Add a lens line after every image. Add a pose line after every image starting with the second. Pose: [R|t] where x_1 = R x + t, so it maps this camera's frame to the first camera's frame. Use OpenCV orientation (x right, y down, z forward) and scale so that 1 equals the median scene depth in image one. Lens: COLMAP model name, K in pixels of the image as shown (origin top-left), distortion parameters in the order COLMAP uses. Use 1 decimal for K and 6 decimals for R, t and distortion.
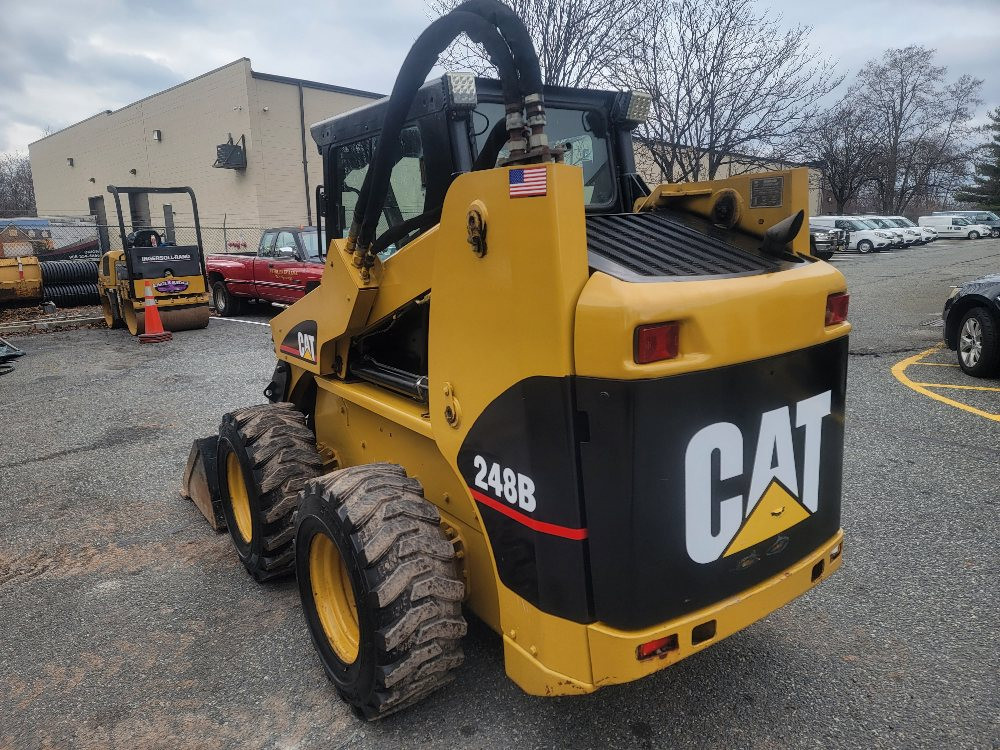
lens RADIAL K [[749.4, 0, 500.0], [0, 749.4, 375.0], [0, 0, 1]] dist [0.111787, -0.145240]
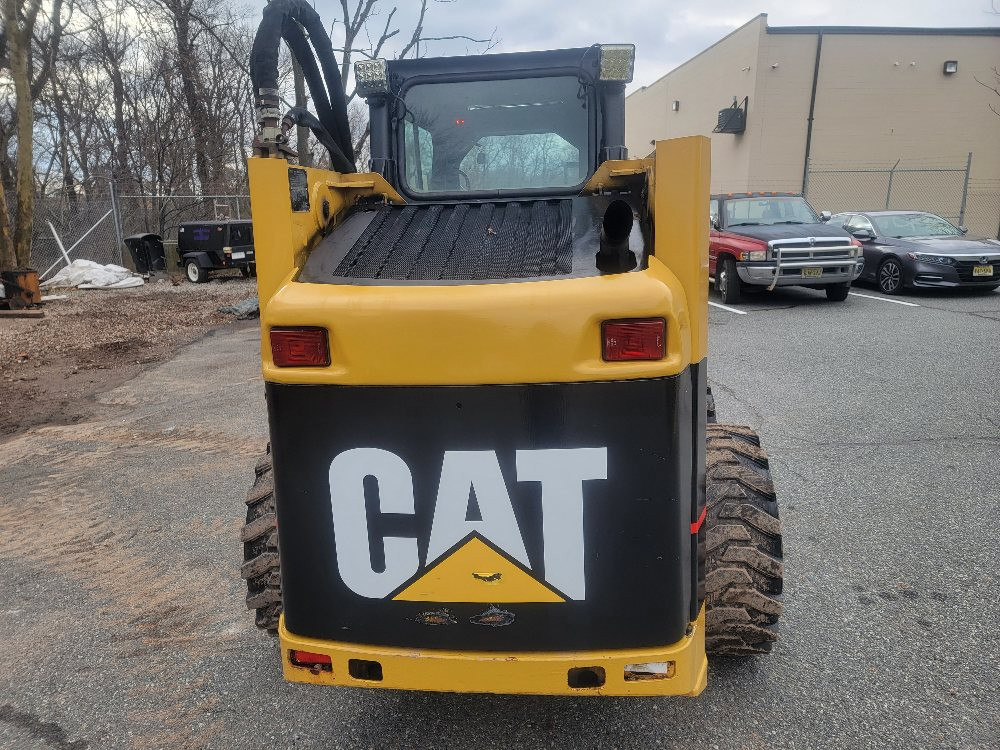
lens RADIAL K [[749.4, 0, 500.0], [0, 749.4, 375.0], [0, 0, 1]] dist [0.111787, -0.145240]
pose [[0.702812, 0.155285, -0.694221, 0.915618], [-0.118726, 0.987801, 0.100759, -0.118083], [0.701399, 0.011607, 0.712675, 0.435199]]
